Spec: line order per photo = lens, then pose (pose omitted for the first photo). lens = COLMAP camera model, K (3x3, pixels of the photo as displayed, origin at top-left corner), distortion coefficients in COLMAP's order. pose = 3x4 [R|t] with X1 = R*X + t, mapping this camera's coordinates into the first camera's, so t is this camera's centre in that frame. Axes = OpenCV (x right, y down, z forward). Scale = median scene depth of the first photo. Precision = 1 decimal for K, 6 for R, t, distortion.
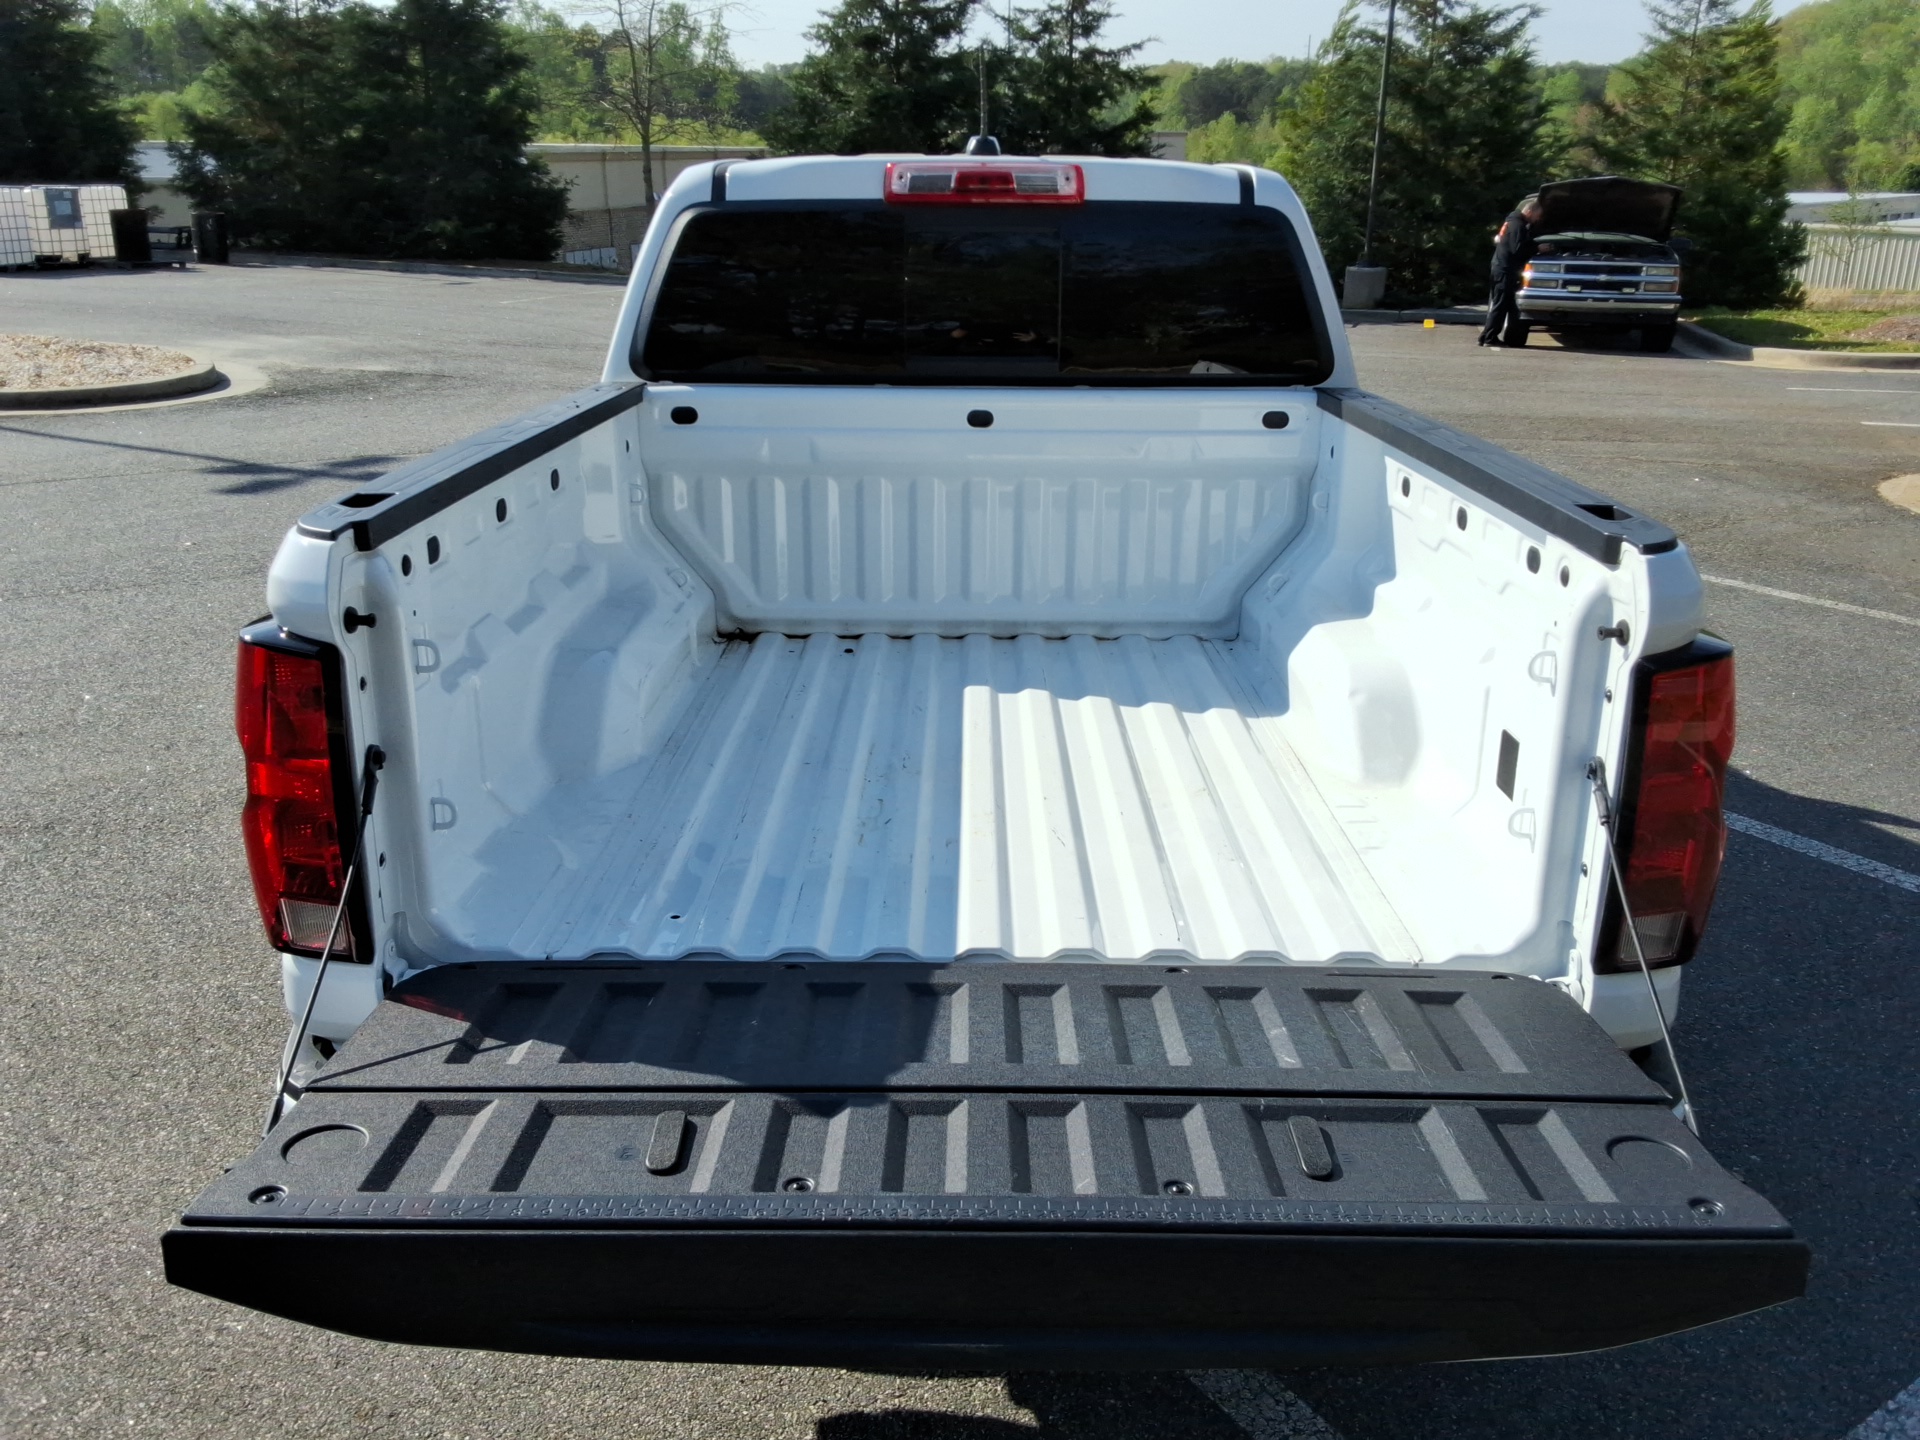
lens RADIAL K [[1564.9, 0, 967.4], [0, 1564.9, 690.3], [0, 0, 1]] dist [0.093770, -0.145285]
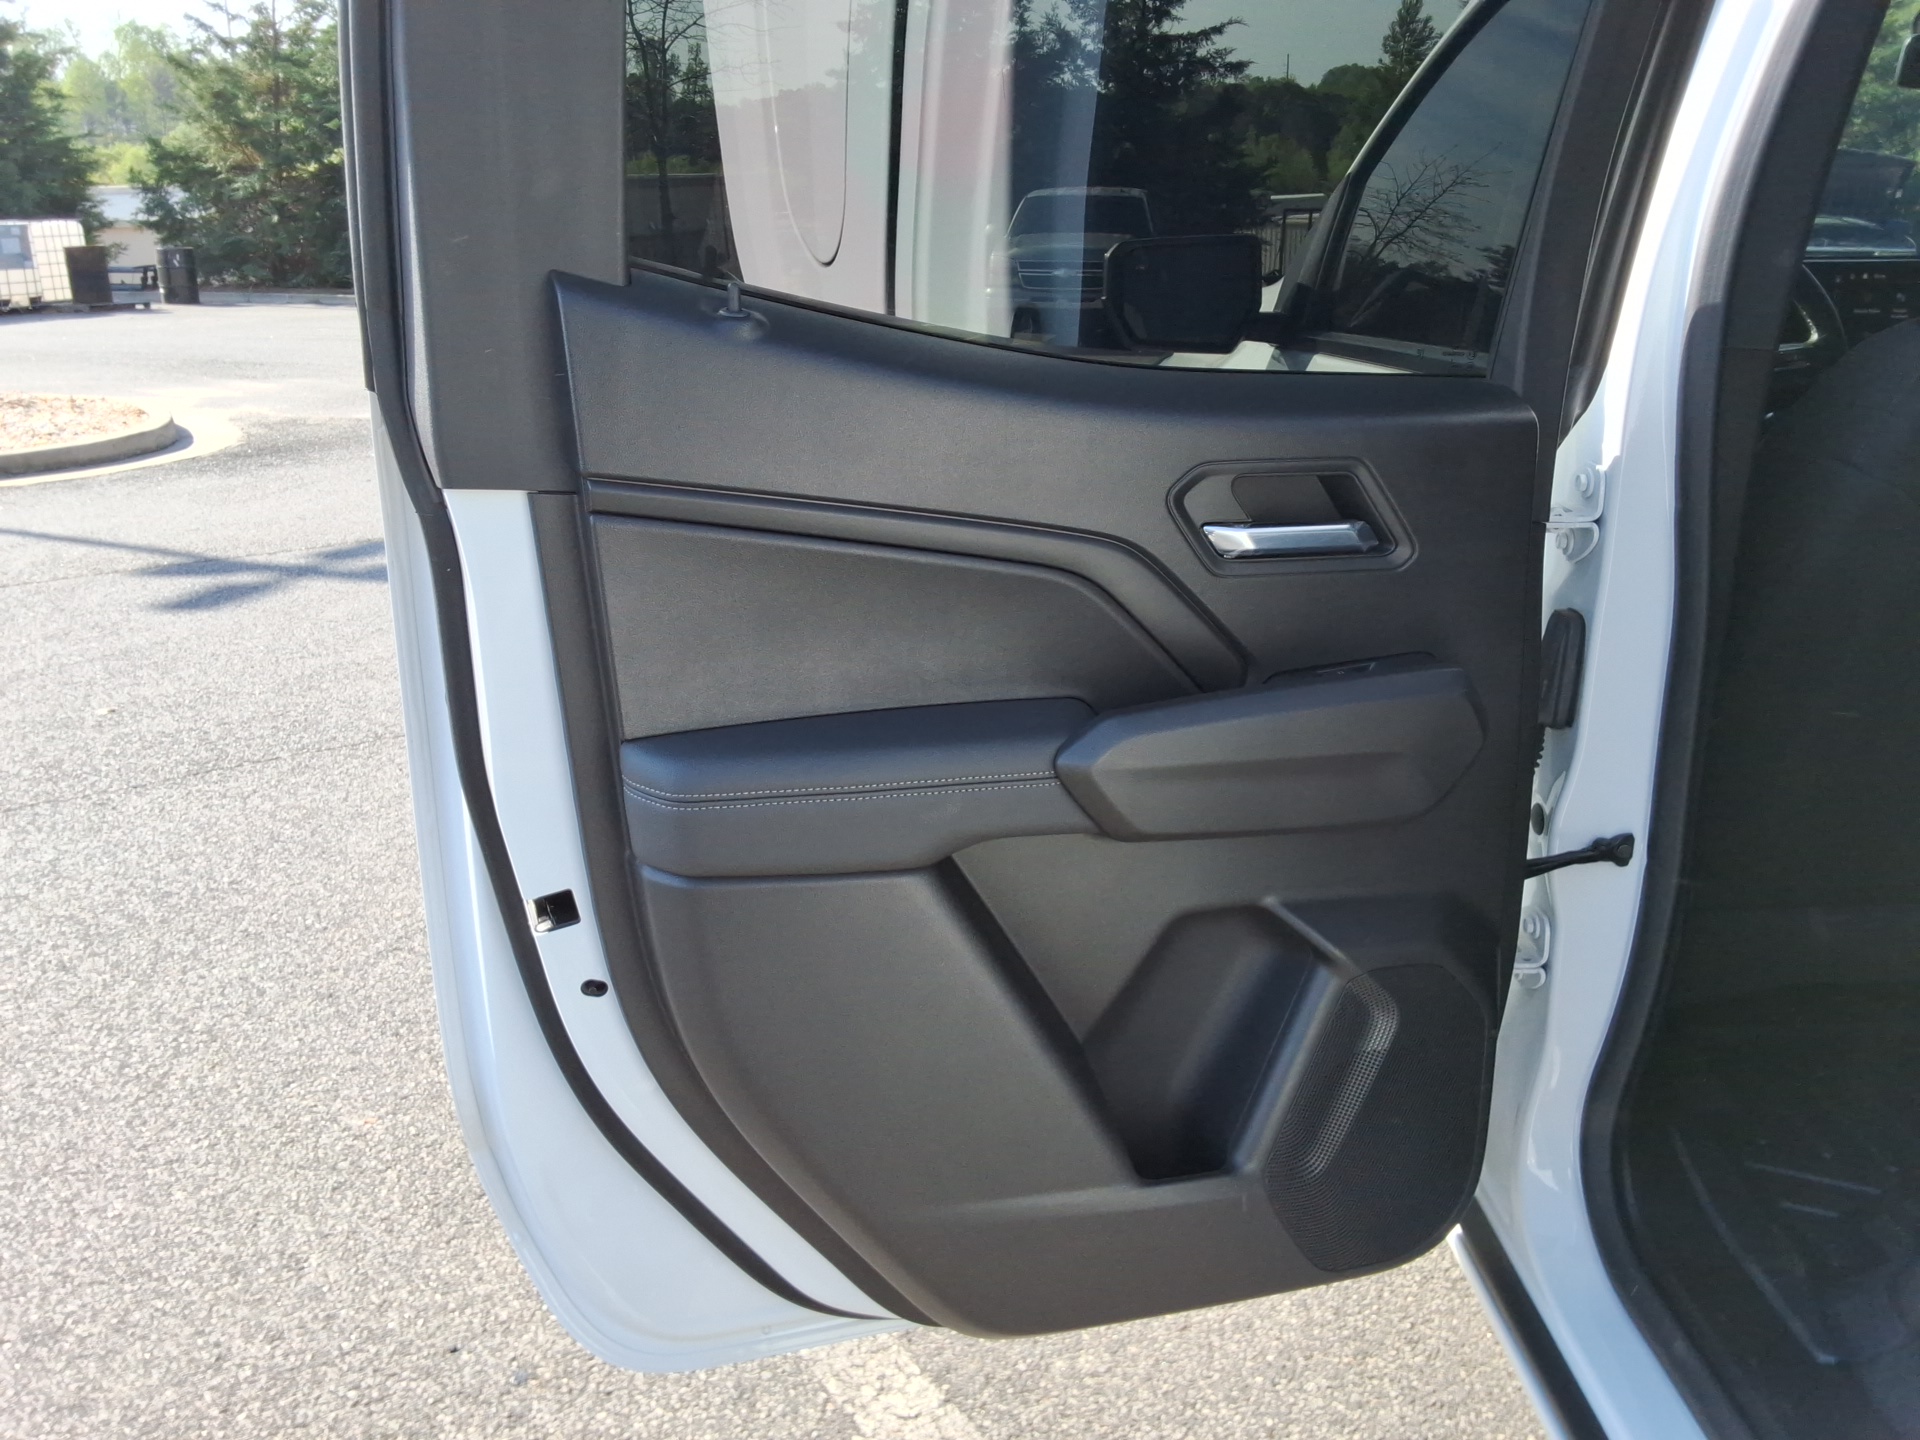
lens RADIAL K [[1574.3, 0, 978.5], [0, 1574.3, 683.4], [0, 0, 1]] dist [0.085084, -0.148241]
pose [[0.999460, -0.030969, 0.011002, -0.046401], [0.031206, 0.999269, -0.022067, -0.023161], [-0.010311, 0.022398, 0.999696, 0.111241]]
